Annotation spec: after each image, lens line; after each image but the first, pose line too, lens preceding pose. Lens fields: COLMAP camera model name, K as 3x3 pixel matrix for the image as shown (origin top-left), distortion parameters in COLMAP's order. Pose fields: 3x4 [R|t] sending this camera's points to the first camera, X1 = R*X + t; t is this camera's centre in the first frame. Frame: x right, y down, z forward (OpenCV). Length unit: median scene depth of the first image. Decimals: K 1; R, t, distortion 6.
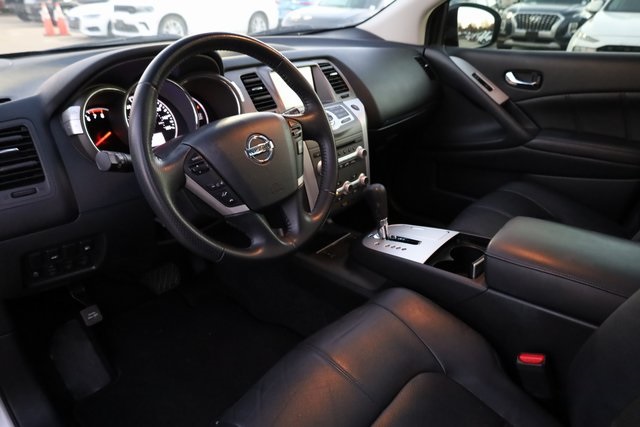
lens RADIAL K [[454.5, 0, 318.4], [0, 454.5, 208.3], [0, 0, 1]] dist [0.006191, -0.010423]
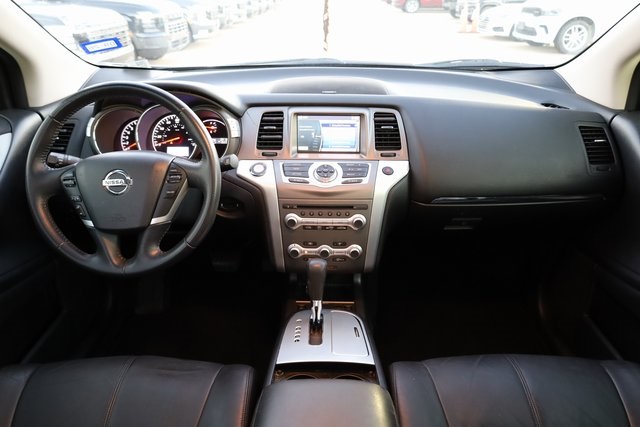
lens RADIAL K [[454.5, 0, 324.7], [0, 454.5, 217.0], [0, 0, 1]] dist [0.006191, -0.010423]
pose [[0.642366, 0.337035, -0.688312, 0.622411], [-0.318984, 0.934201, 0.159745, -0.239364], [0.696861, 0.116946, 0.707607, 0.326727]]
